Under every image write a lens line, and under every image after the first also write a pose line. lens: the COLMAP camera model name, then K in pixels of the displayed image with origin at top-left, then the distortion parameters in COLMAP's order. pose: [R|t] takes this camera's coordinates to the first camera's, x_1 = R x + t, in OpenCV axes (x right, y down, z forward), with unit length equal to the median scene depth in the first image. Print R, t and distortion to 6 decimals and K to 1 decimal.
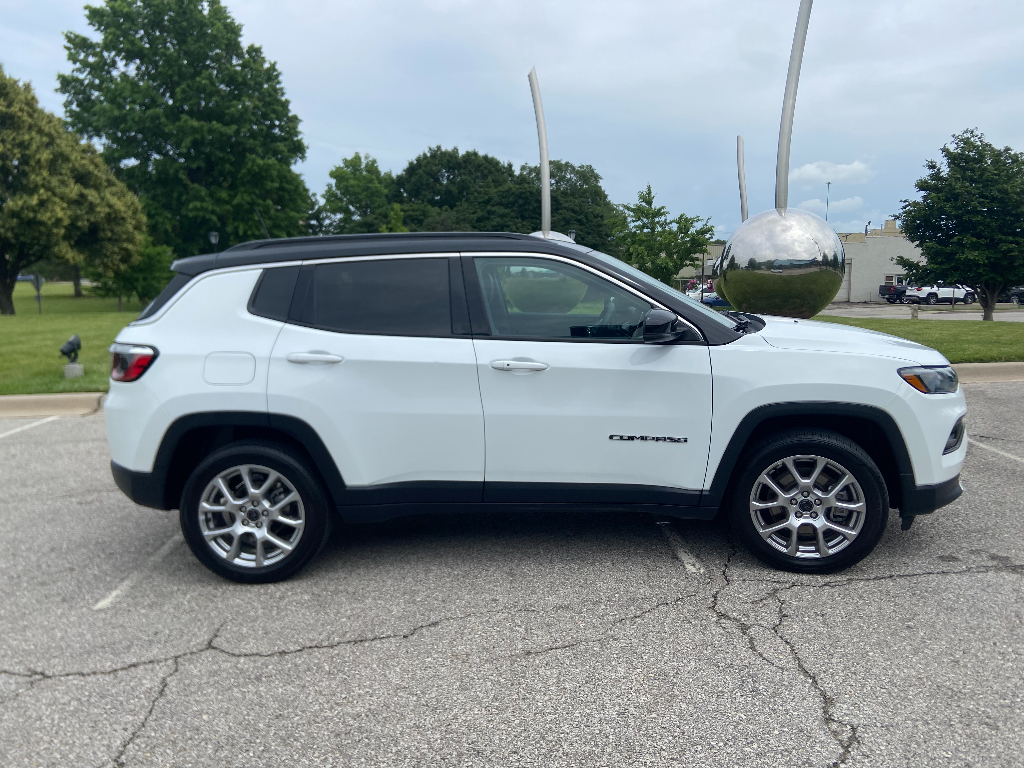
lens RADIAL K [[775.9, 0, 515.6], [0, 775.9, 383.3], [0, 0, 1]] dist [0.136782, -0.176976]
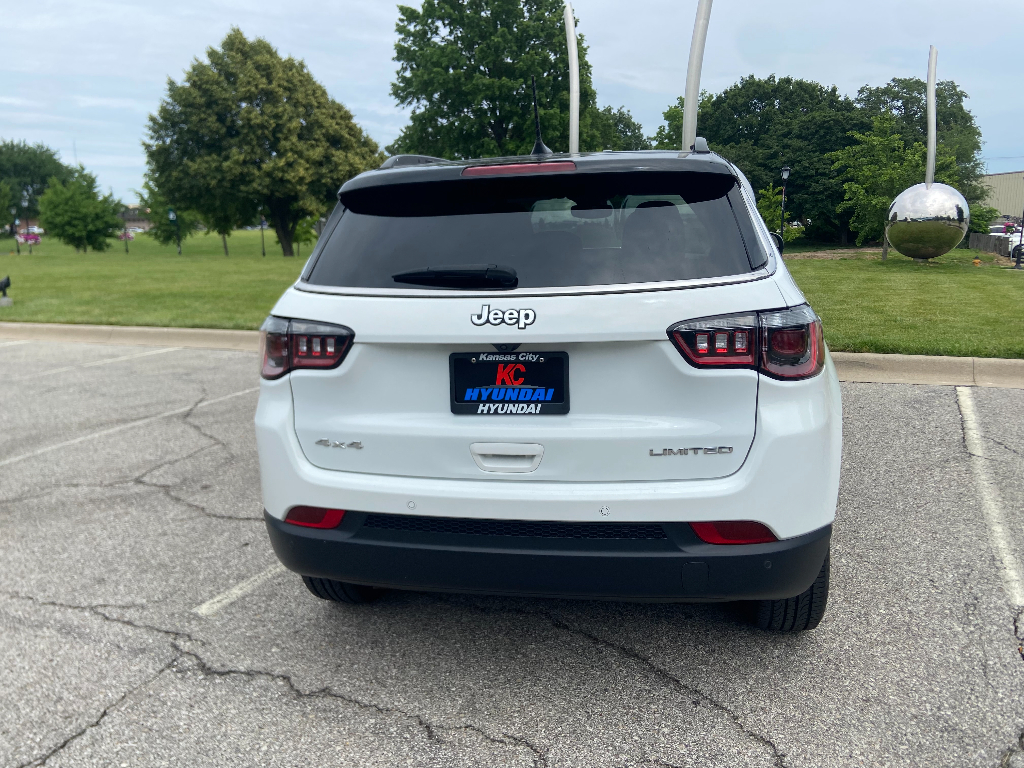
lens RADIAL K [[775.9, 0, 515.6], [0, 775.9, 383.3], [0, 0, 1]] dist [0.136782, -0.176976]
pose [[0.890264, 0.088966, -0.446672, 0.216368], [-0.056370, 0.994719, 0.085770, -0.010985], [0.451944, -0.051179, 0.890577, 0.042236]]
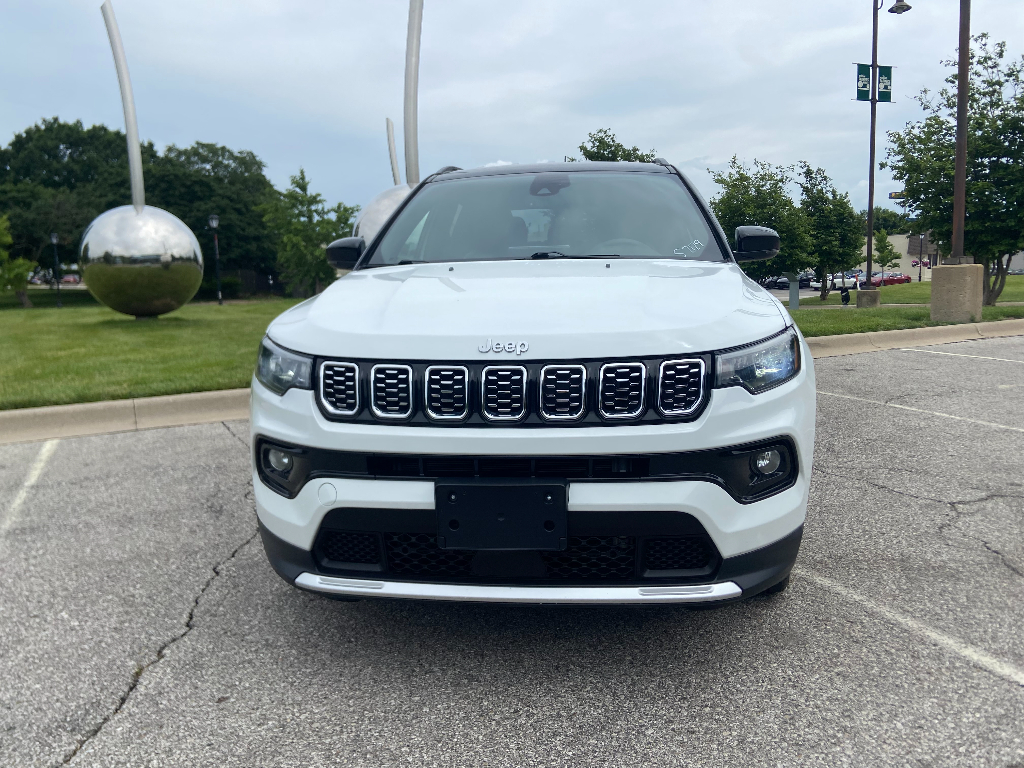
lens RADIAL K [[775.9, 0, 515.6], [0, 775.9, 383.3], [0, 0, 1]] dist [0.136782, -0.176976]
pose [[0.924500, -0.058597, 0.376651, 0.039857], [0.057971, 0.998234, 0.013007, -0.003390], [-0.376748, 0.009809, 0.926264, 0.064674]]
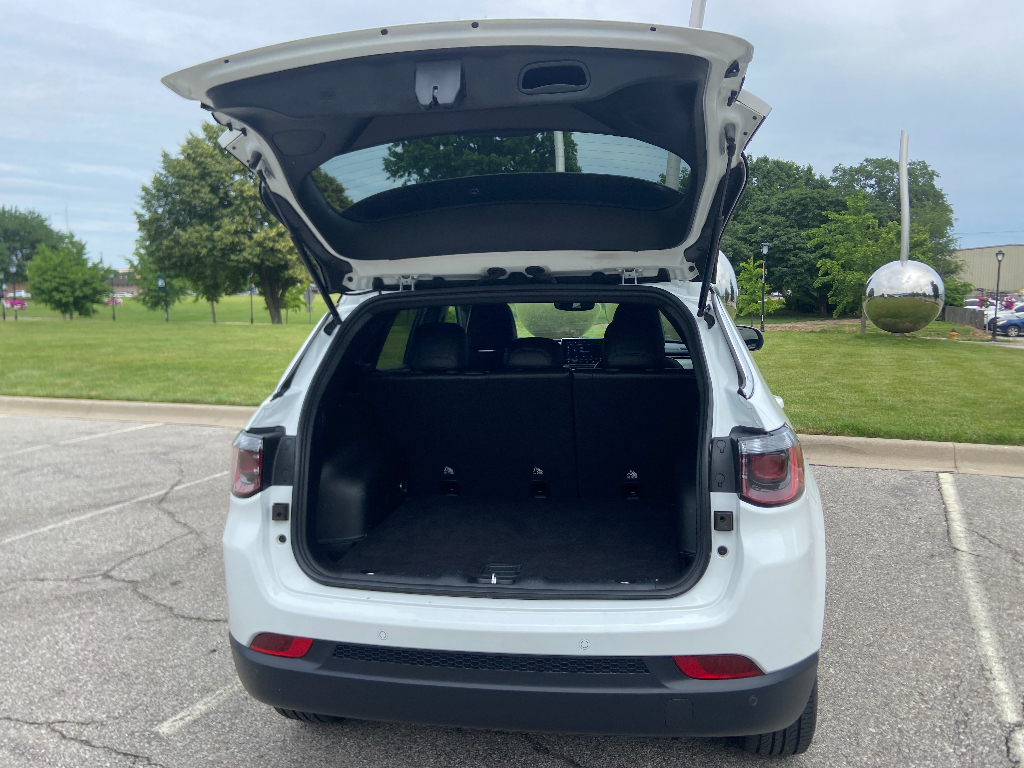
lens RADIAL K [[775.6, 0, 520.2], [0, 775.6, 382.2], [0, 0, 1]] dist [0.133200, -0.168386]
pose [[0.899732, 0.056177, -0.432812, 0.216312], [-0.062206, 0.998063, 0.000229, -0.014381], [0.431986, 0.026717, 0.901484, 0.043143]]
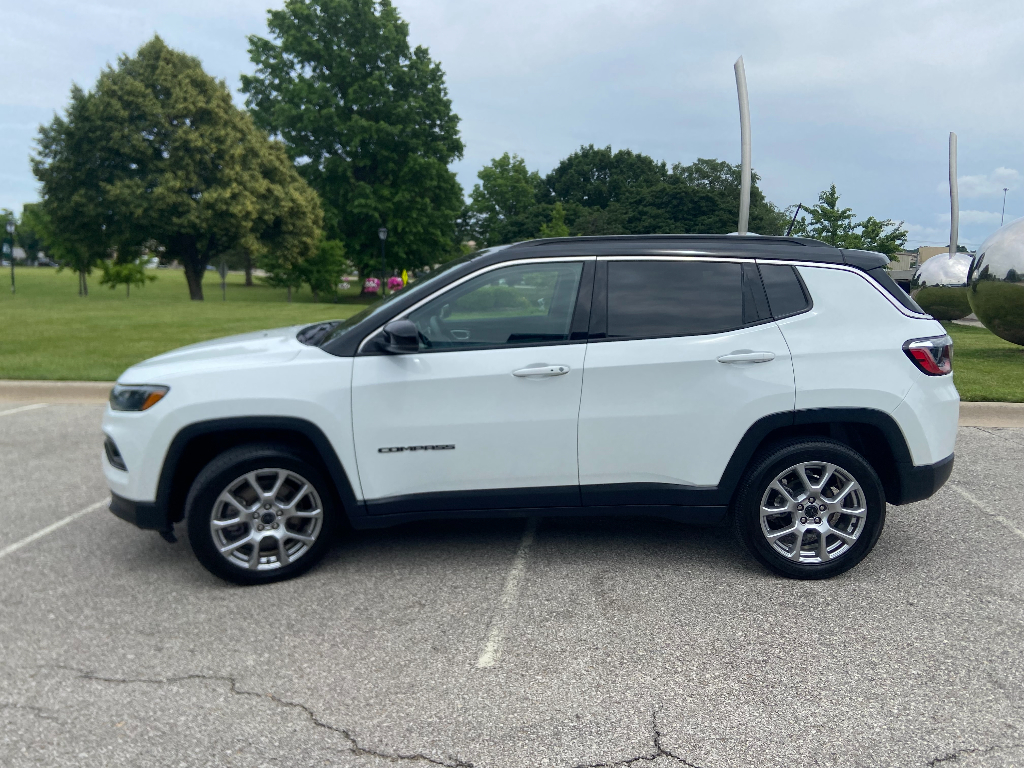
lens RADIAL K [[775.9, 0, 515.6], [0, 775.9, 383.3], [0, 0, 1]] dist [0.136782, -0.176976]
pose [[0.985599, 0.055556, -0.159712, -0.034958], [-0.055626, 0.998444, 0.004035, -0.002995], [0.159687, 0.004908, 0.987155, 0.020572]]
